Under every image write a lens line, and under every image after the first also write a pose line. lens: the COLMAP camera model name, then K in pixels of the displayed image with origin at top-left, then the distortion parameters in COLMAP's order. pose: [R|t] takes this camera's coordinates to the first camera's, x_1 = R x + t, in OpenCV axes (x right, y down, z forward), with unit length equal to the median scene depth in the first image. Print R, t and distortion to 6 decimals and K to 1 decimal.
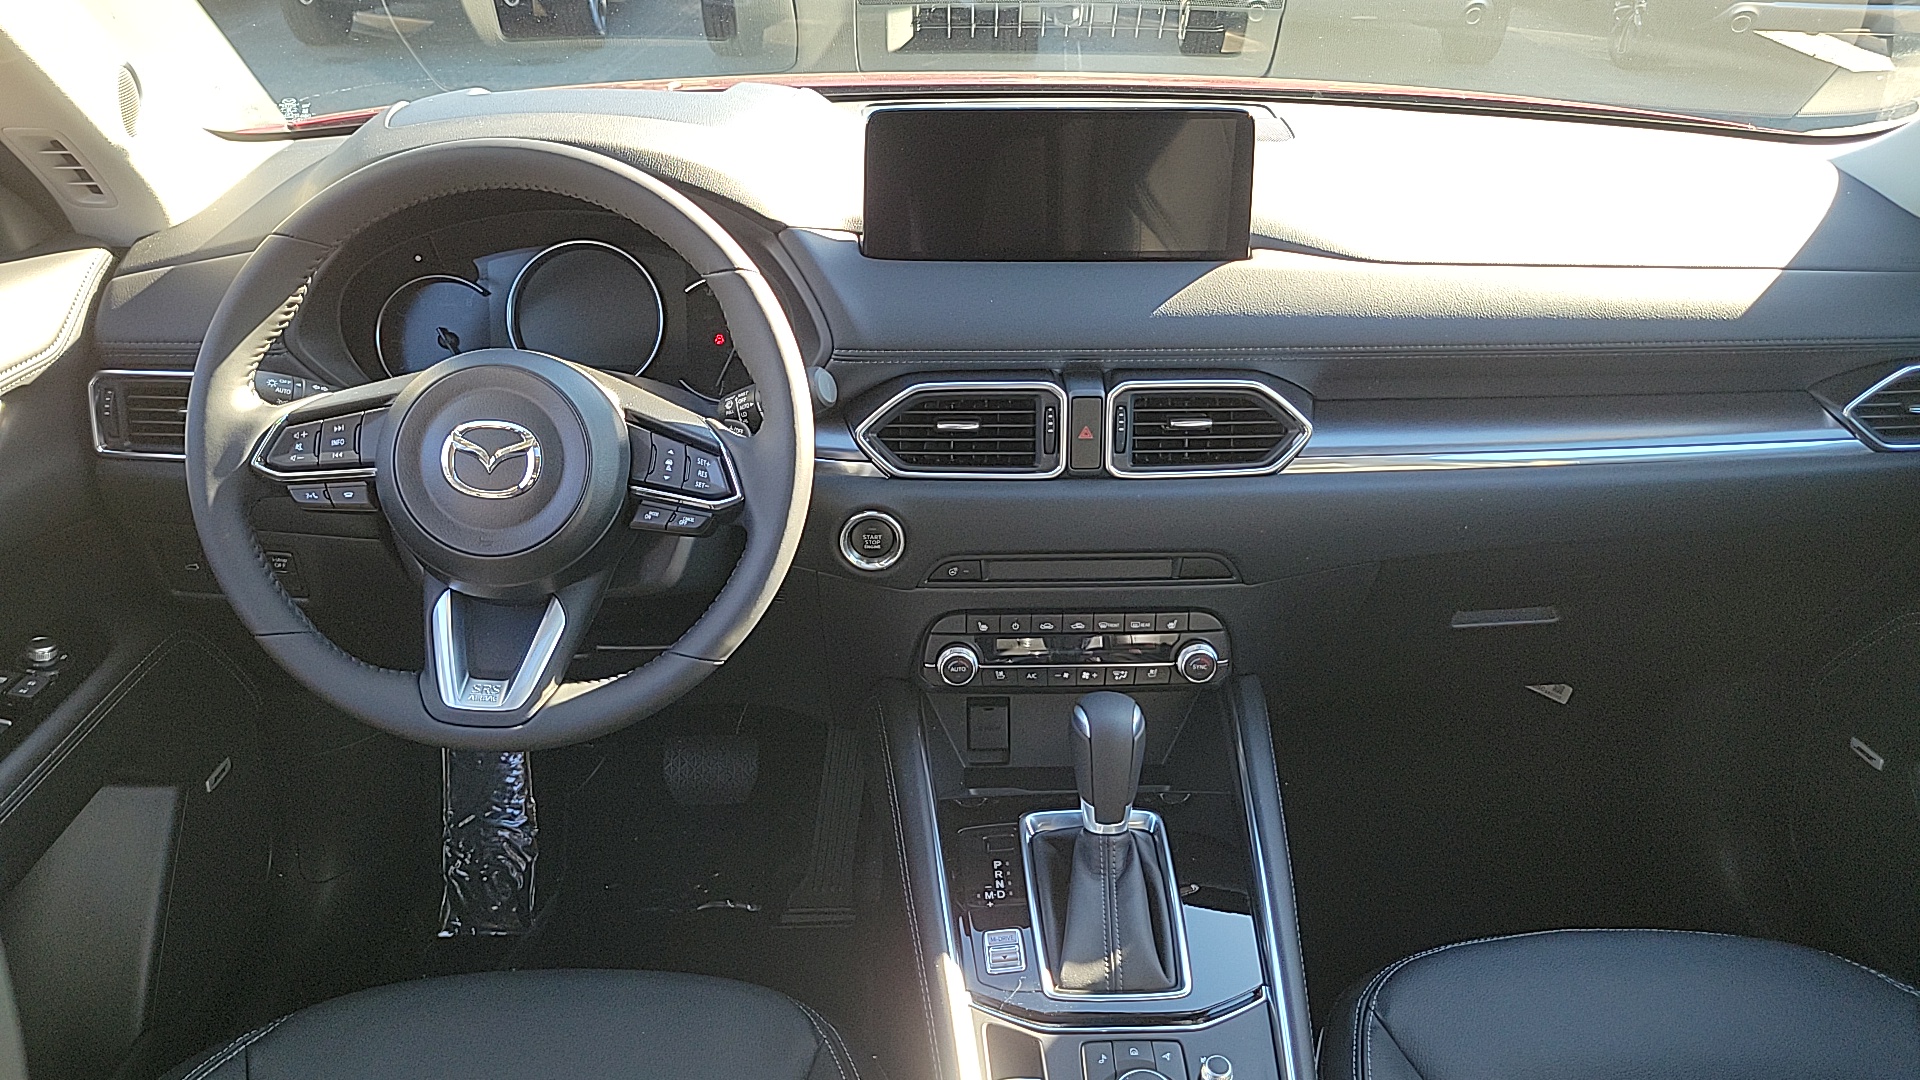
lens RADIAL K [[1424.9, 0, 961.4], [0, 1424.9, 537.9], [0, 0, 1]] dist [0.032379, -0.016150]
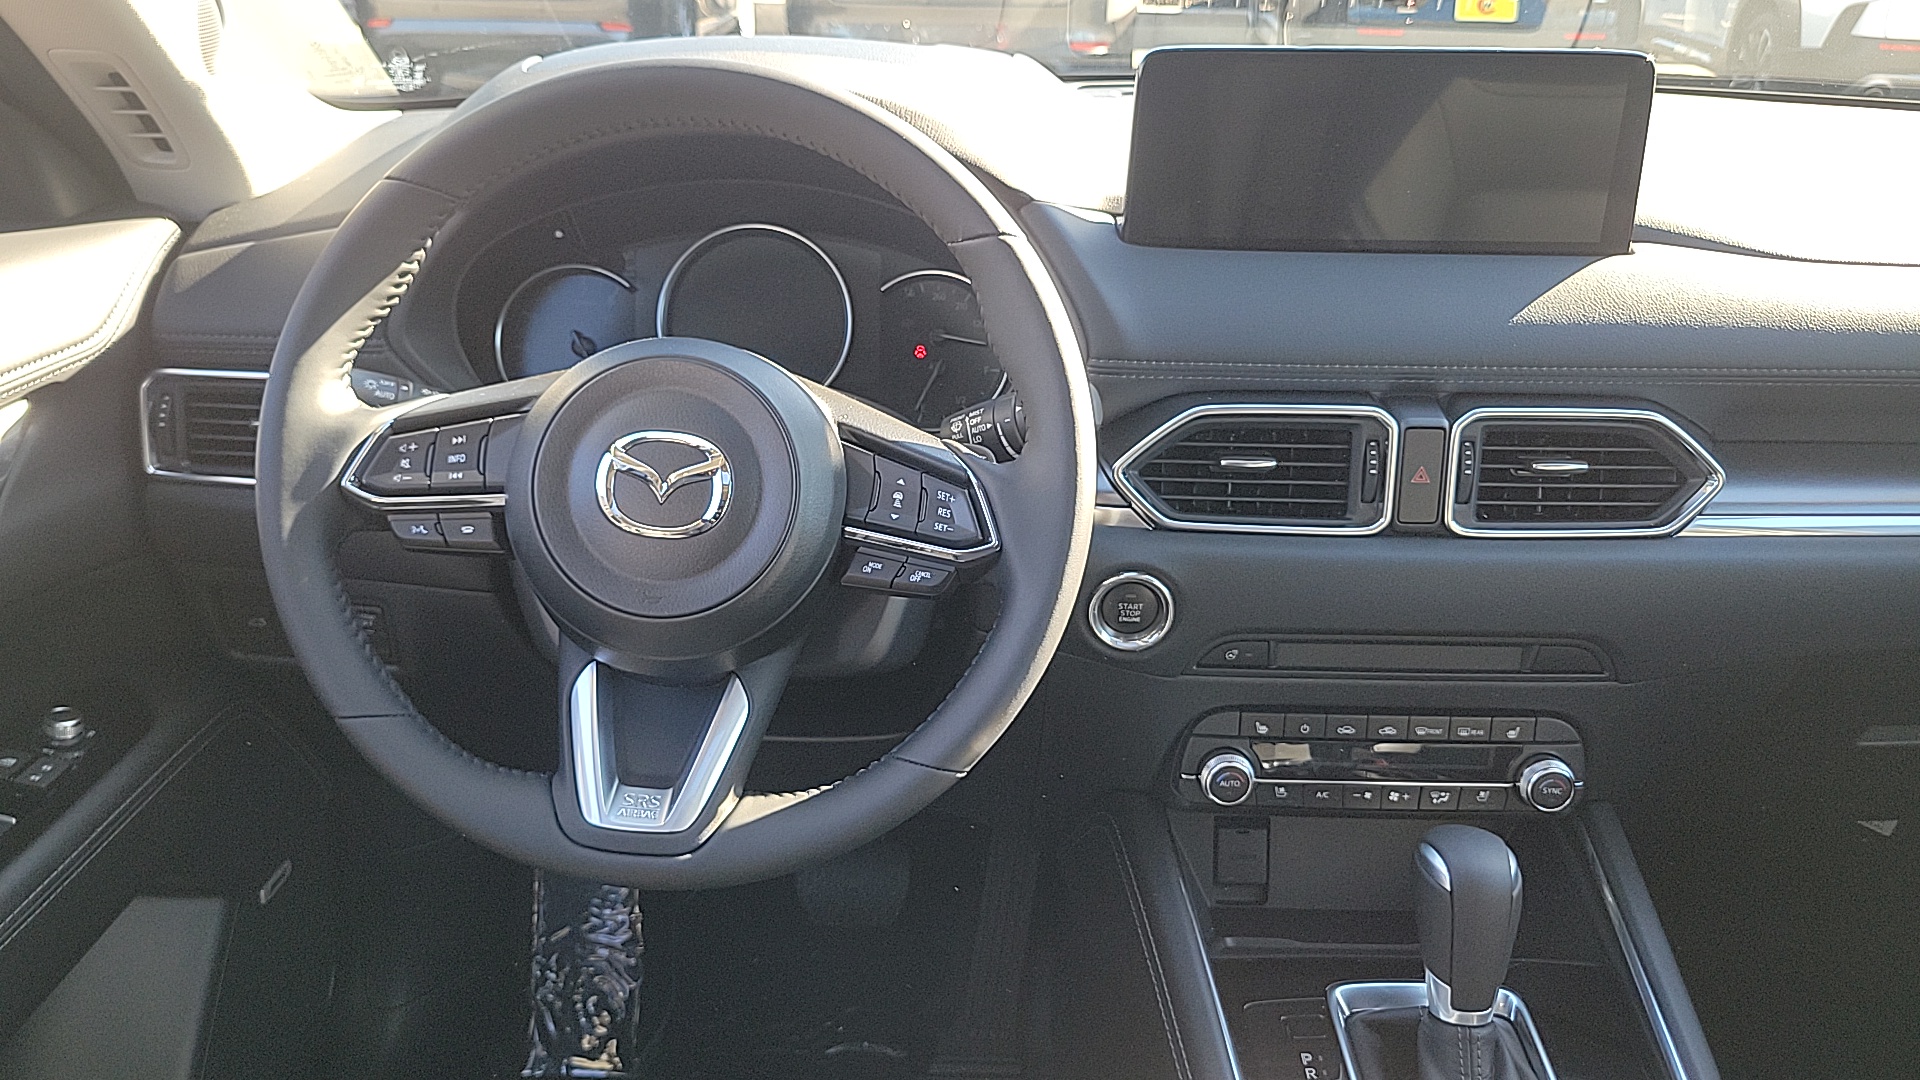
lens RADIAL K [[1424.9, 0, 949.1], [0, 1424.9, 541.3], [0, 0, 1]] dist [0.032379, -0.016150]
pose [[0.998683, 0.023790, -0.045456, -0.126516], [-0.026087, 0.998377, -0.050627, 0.005869], [0.044178, 0.051746, 0.997683, 0.238124]]
